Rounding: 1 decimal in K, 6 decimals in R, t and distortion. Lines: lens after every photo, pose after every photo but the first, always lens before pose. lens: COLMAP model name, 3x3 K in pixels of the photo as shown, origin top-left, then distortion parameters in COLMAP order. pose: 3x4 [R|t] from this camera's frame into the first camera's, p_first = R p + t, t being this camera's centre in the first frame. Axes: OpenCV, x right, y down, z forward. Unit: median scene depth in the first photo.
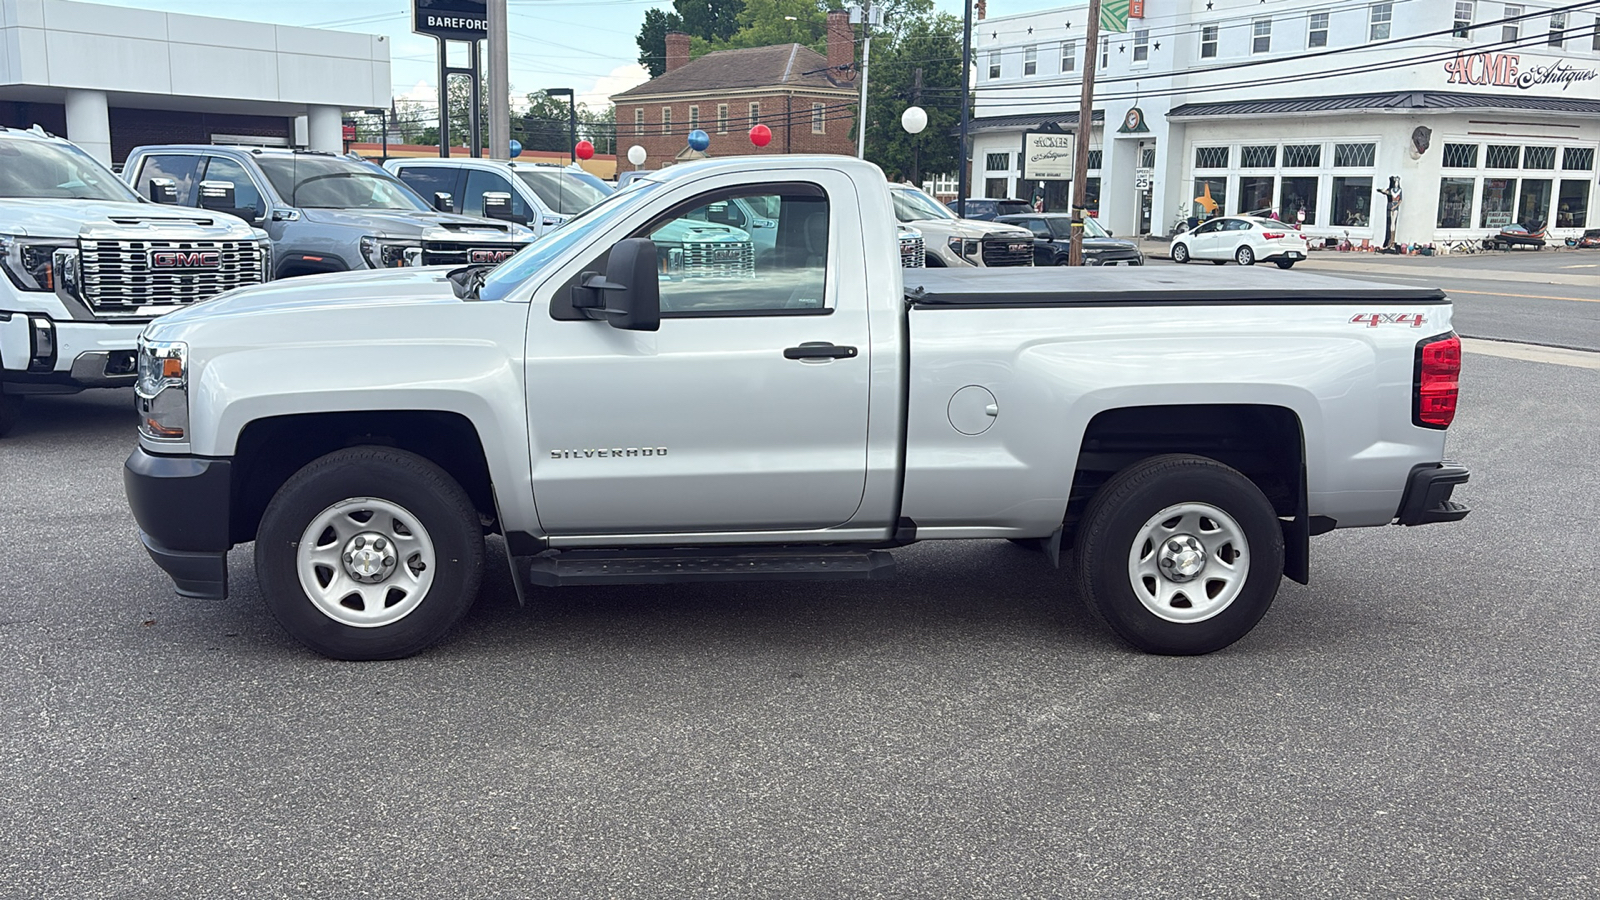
lens RADIAL K [[1465.7, 0, 800.0], [0, 1465.7, 450.0], [0, 0, 1]] dist [0.034836, -0.022751]
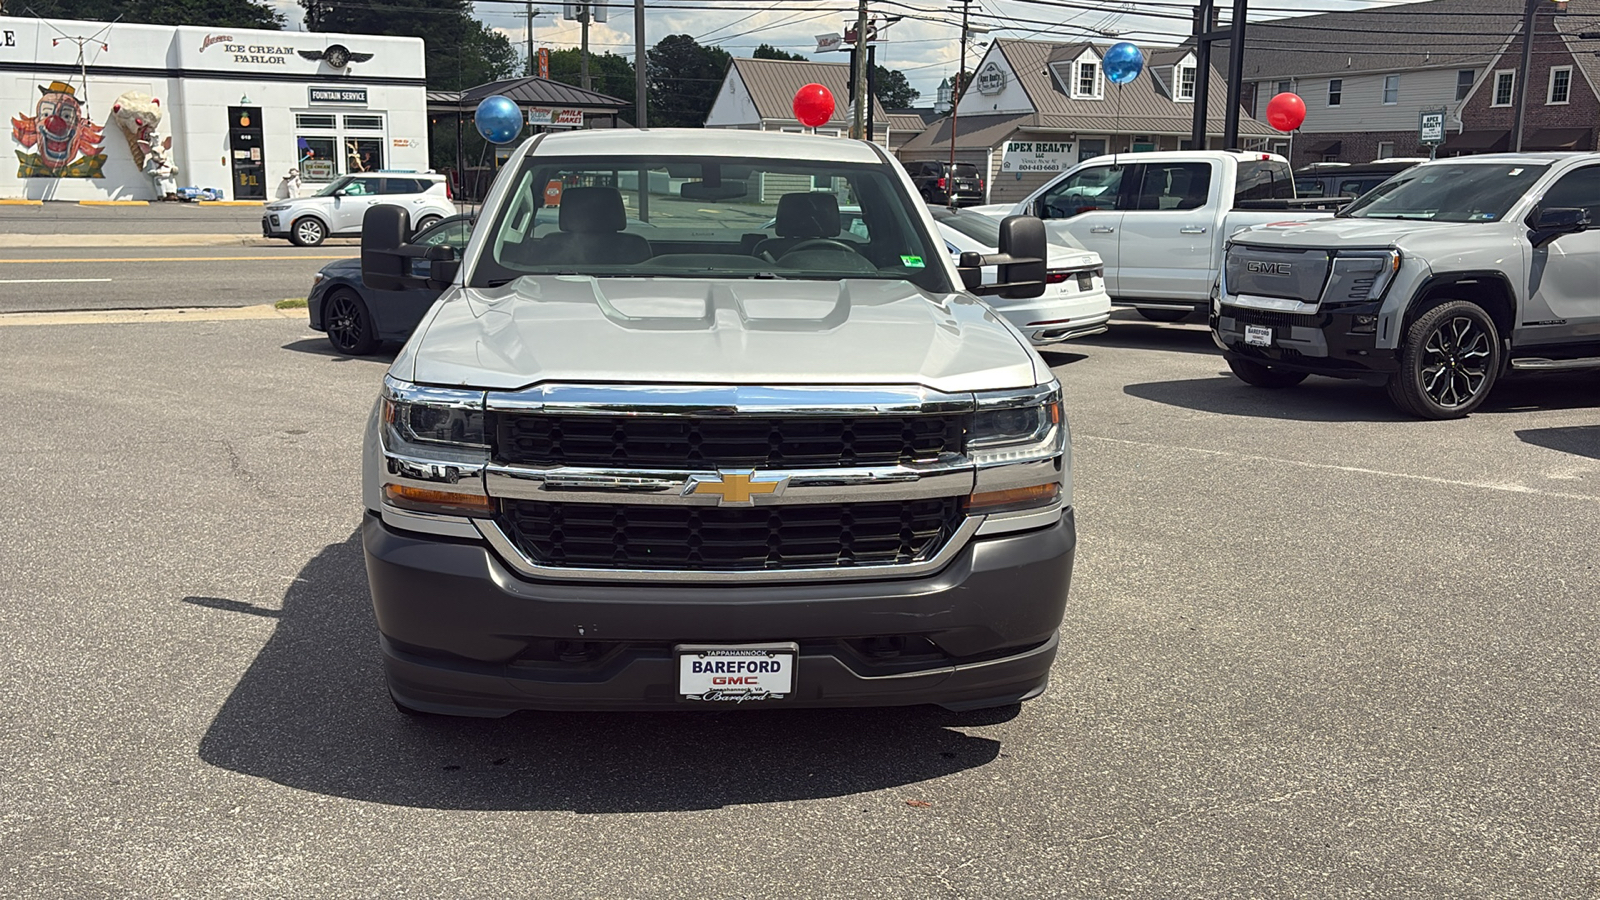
lens RADIAL K [[1465.7, 0, 800.0], [0, 1465.7, 450.0], [0, 0, 1]] dist [0.034836, -0.022751]
pose [[0.037904, -0.205135, 0.978000, -1.094022], [0.162110, 0.967001, 0.196545, -0.192510], [-0.986044, 0.151093, 0.069908, 0.979044]]
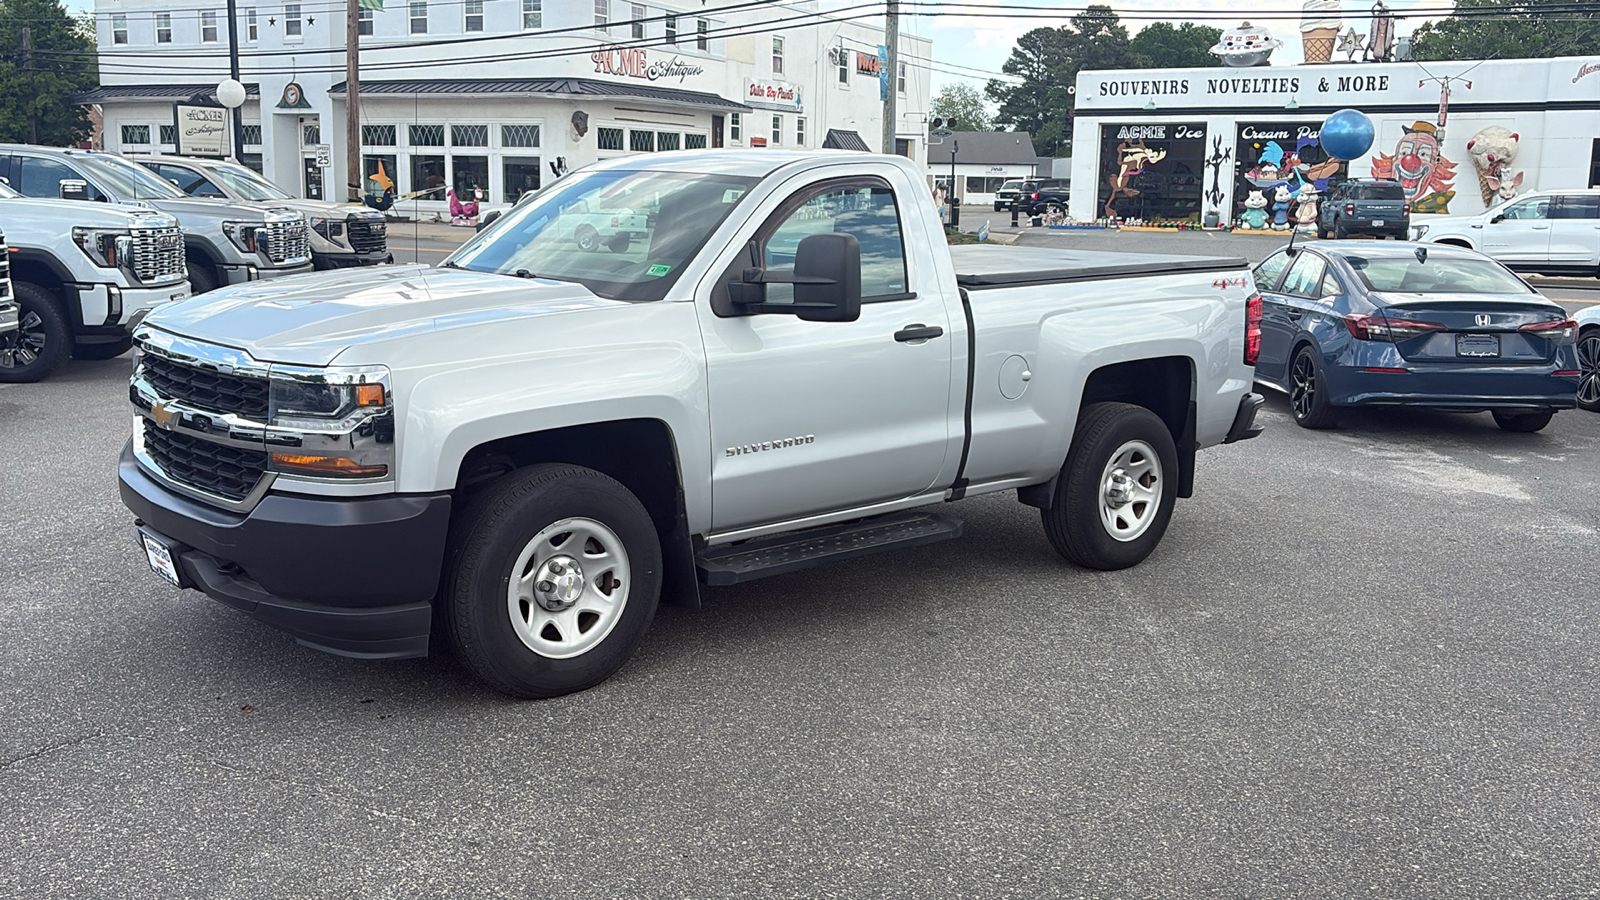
lens RADIAL K [[1466.6, 0, 763.1], [0, 1466.6, 415.1], [0, 0, 1]] dist [0.034870, -0.025102]
pose [[0.841011, -0.087214, 0.533943, -0.626836], [0.090971, 0.995666, 0.019343, -0.036162], [-0.533316, 0.032305, 0.845299, 0.135814]]
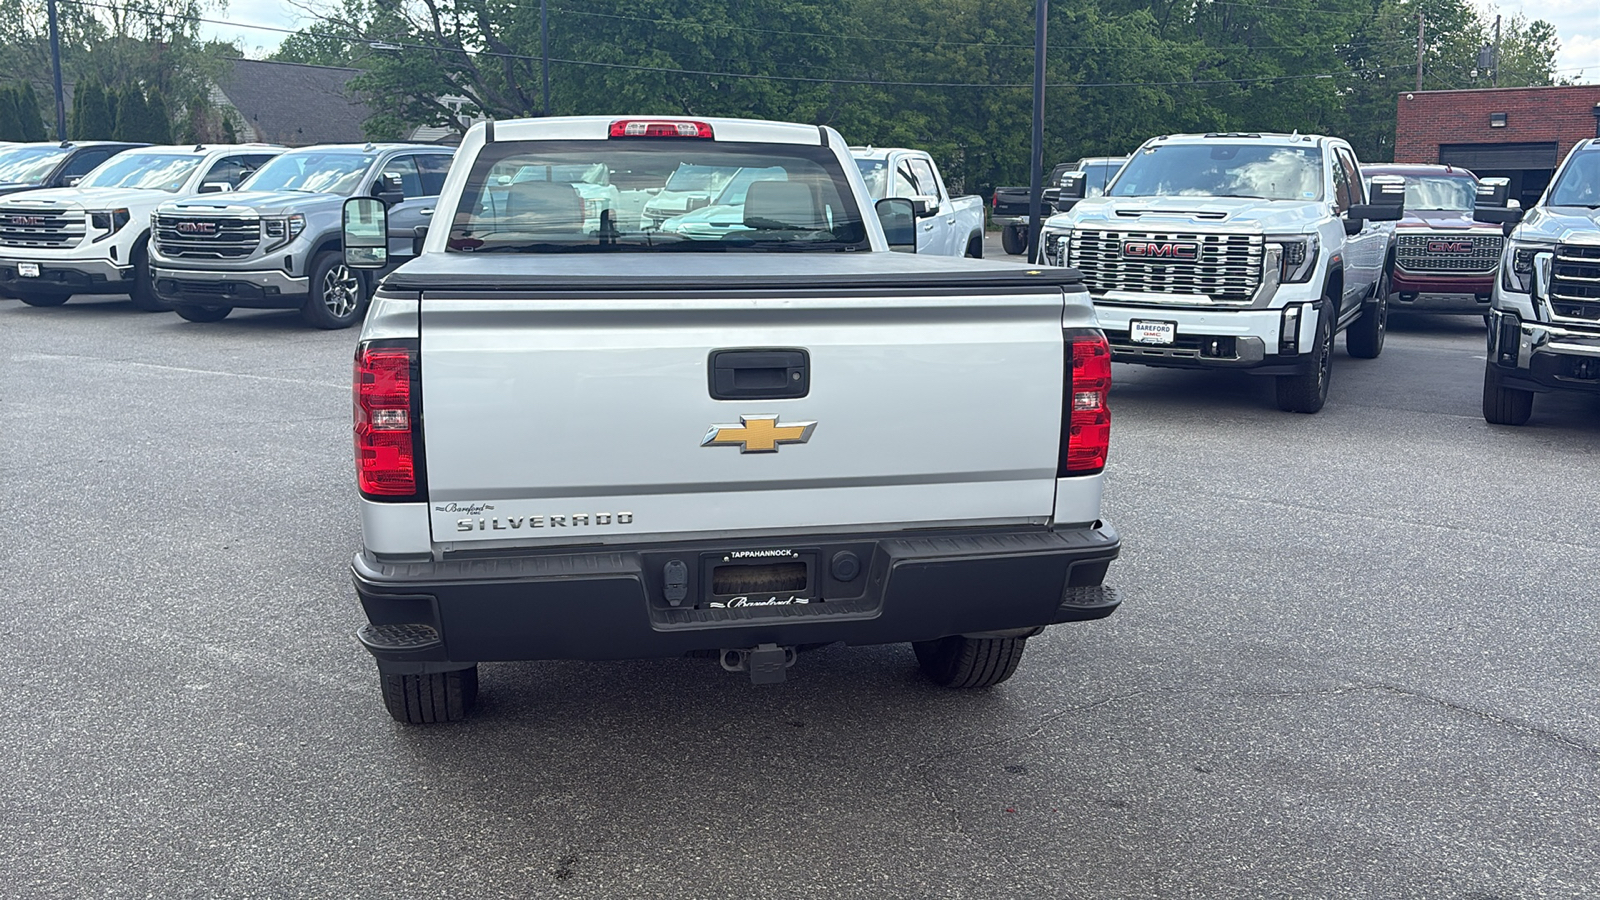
lens RADIAL K [[1435.5, 0, 787.1], [0, 1435.5, 467.5], [0, 0, 1]] dist [0.116786, -0.280173]
pose [[0.094119, 0.166768, -0.981494, 1.039925], [-0.172932, 0.973622, 0.148847, -0.146574], [0.980427, 0.155722, 0.120476, 1.089436]]
